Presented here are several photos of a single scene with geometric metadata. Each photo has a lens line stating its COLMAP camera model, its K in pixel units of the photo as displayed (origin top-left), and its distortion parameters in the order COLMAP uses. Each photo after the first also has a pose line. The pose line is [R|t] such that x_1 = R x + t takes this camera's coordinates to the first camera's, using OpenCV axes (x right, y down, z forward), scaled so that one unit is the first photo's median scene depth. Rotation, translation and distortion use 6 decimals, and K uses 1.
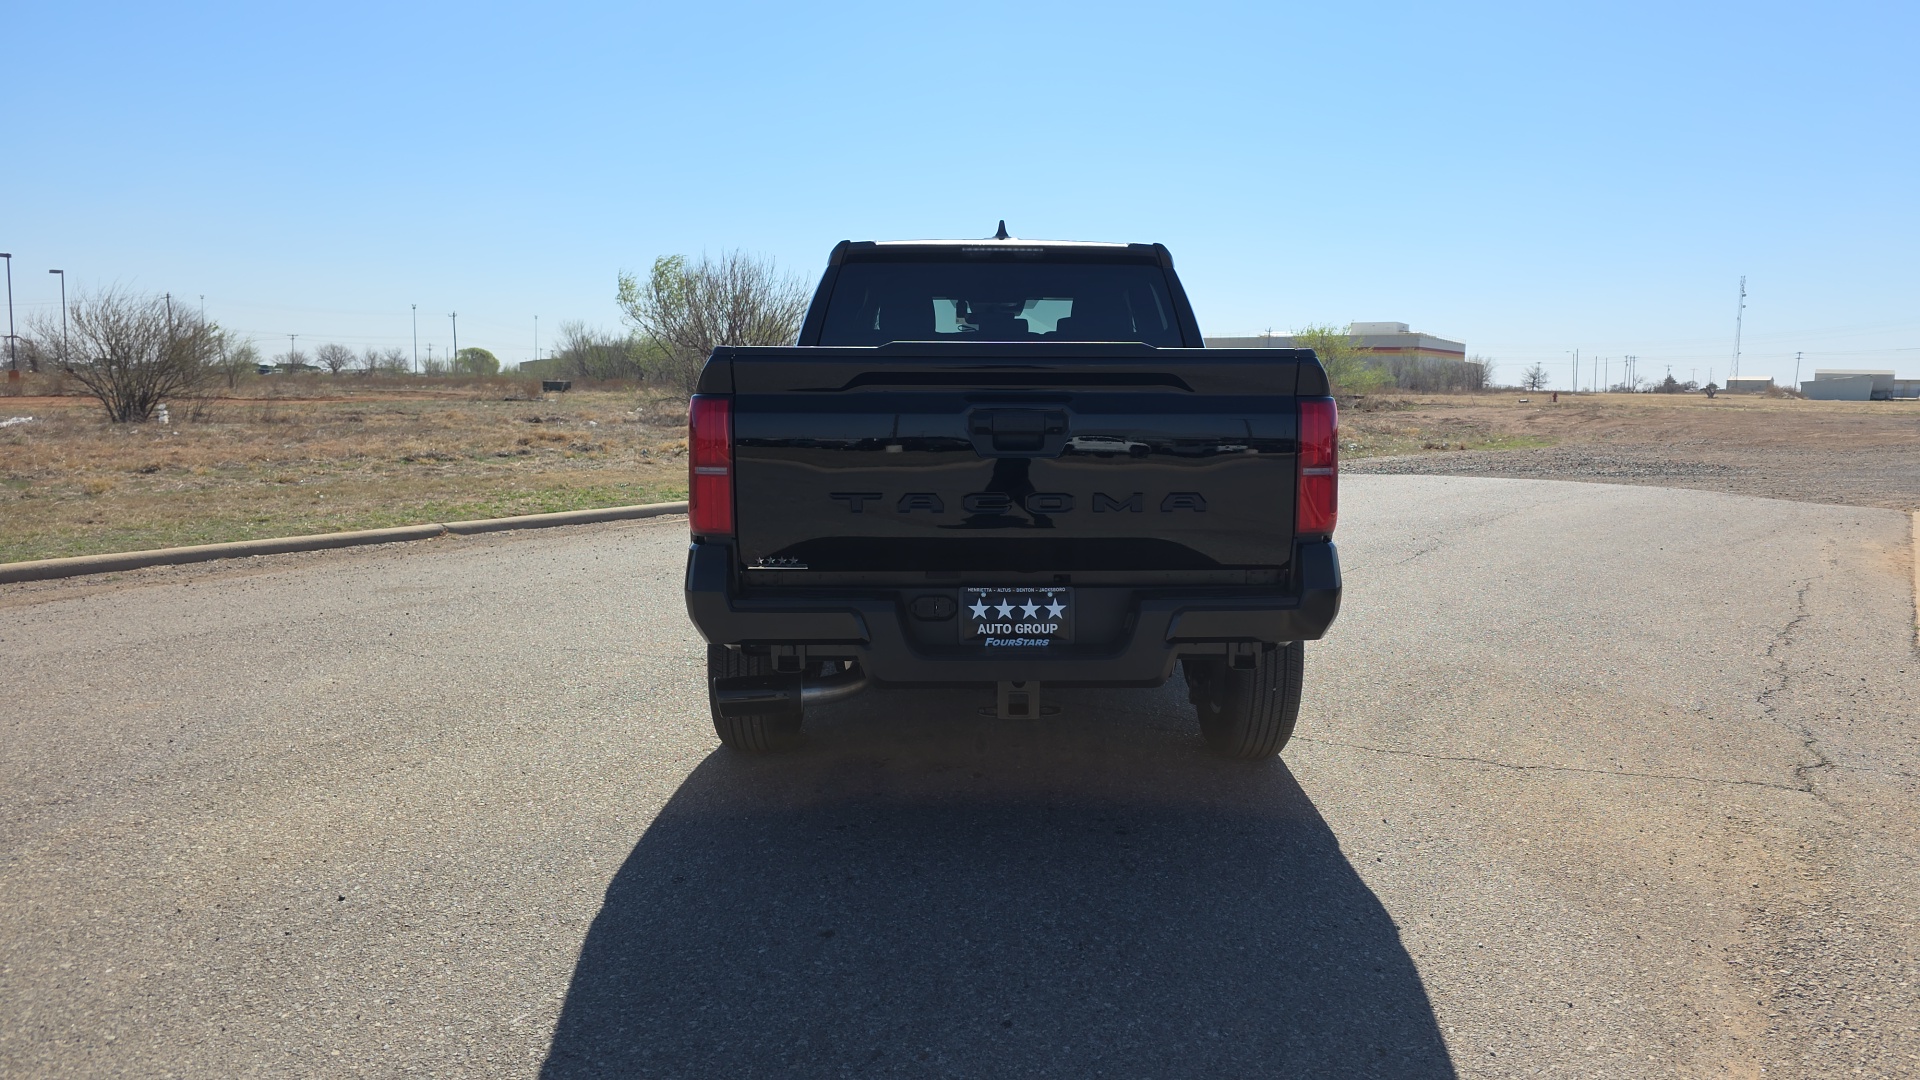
lens RADIAL K [[1242.3, 0, 960.0], [0, 1242.3, 540.0], [0, 0, 1]] dist [0.009008, 0.000489]
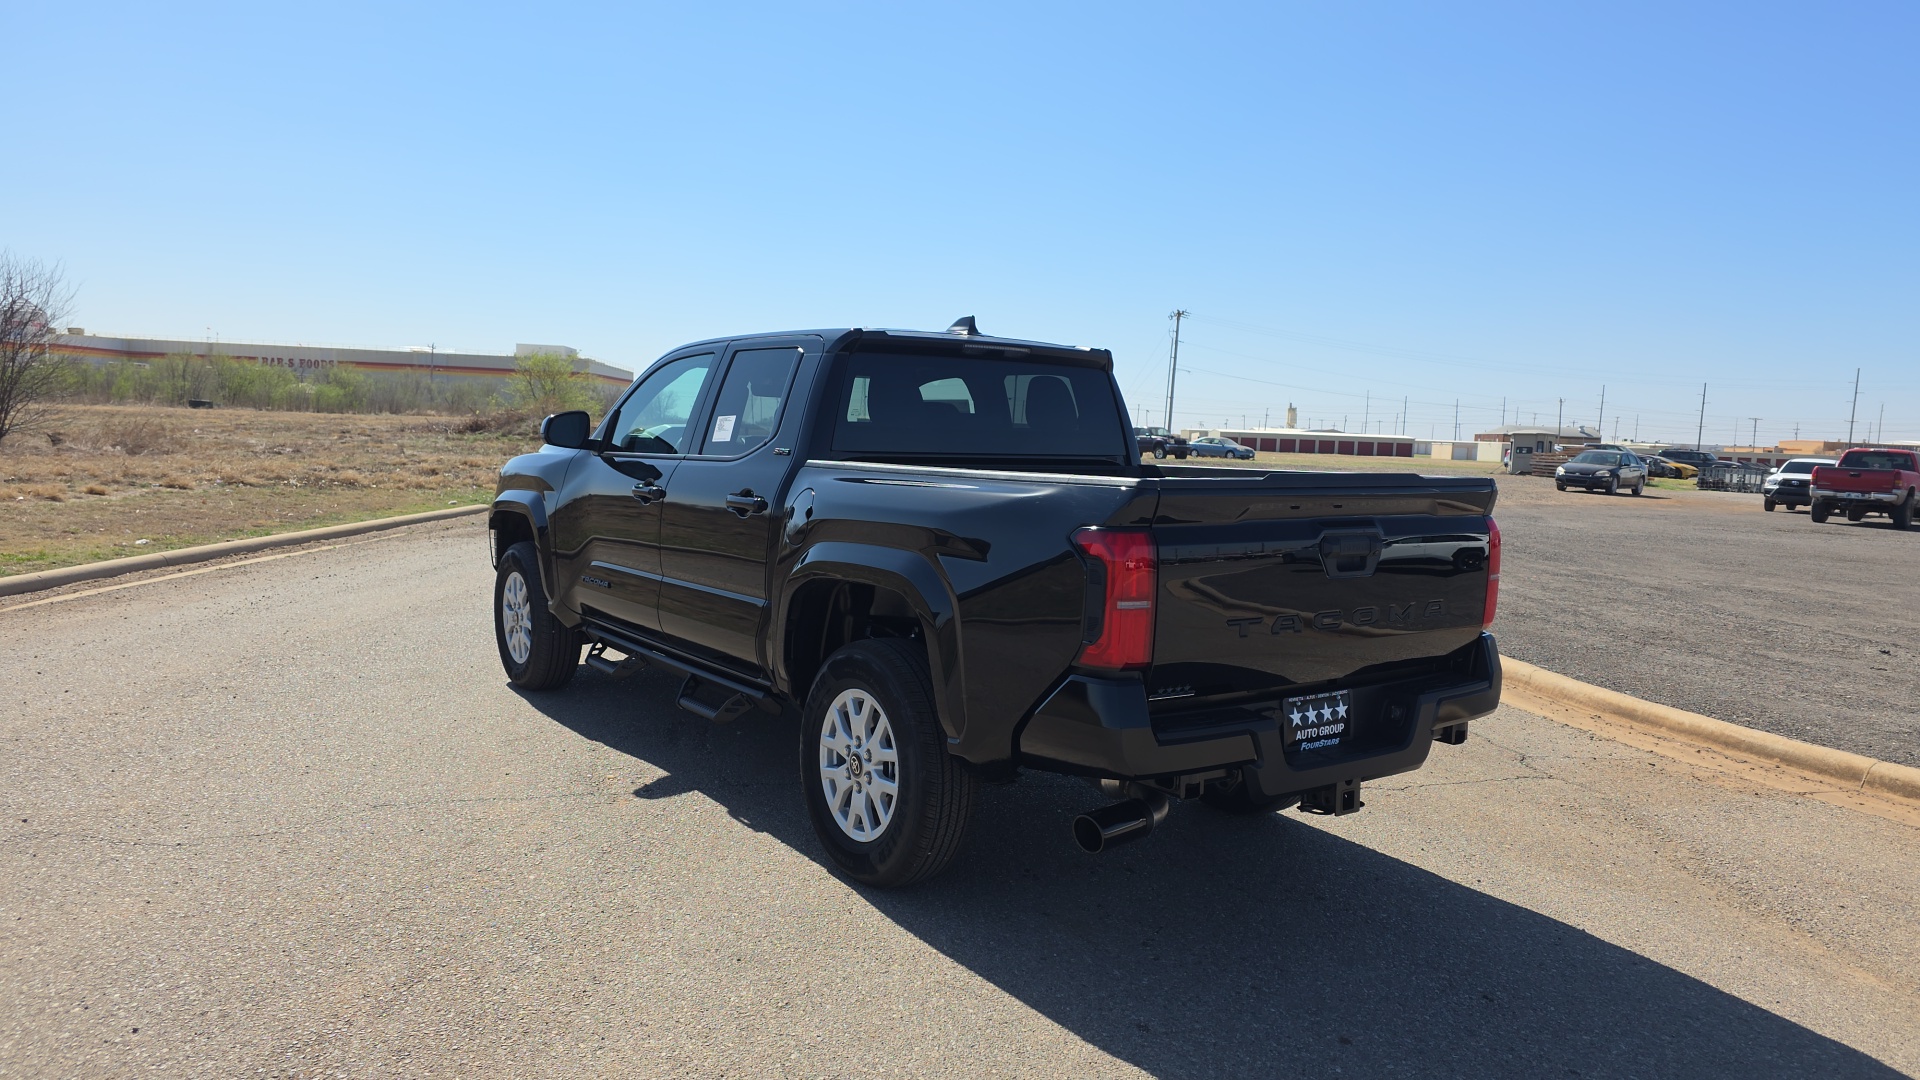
lens RADIAL K [[1260.4, 0, 945.1], [0, 1260.4, 589.9], [0, 0, 1]] dist [0.002088, 0.000085]
pose [[0.828077, -0.048330, 0.558528, -0.848384], [0.039568, 0.998831, 0.027767, -0.098031], [-0.559217, -0.000893, 0.829021, 0.258735]]
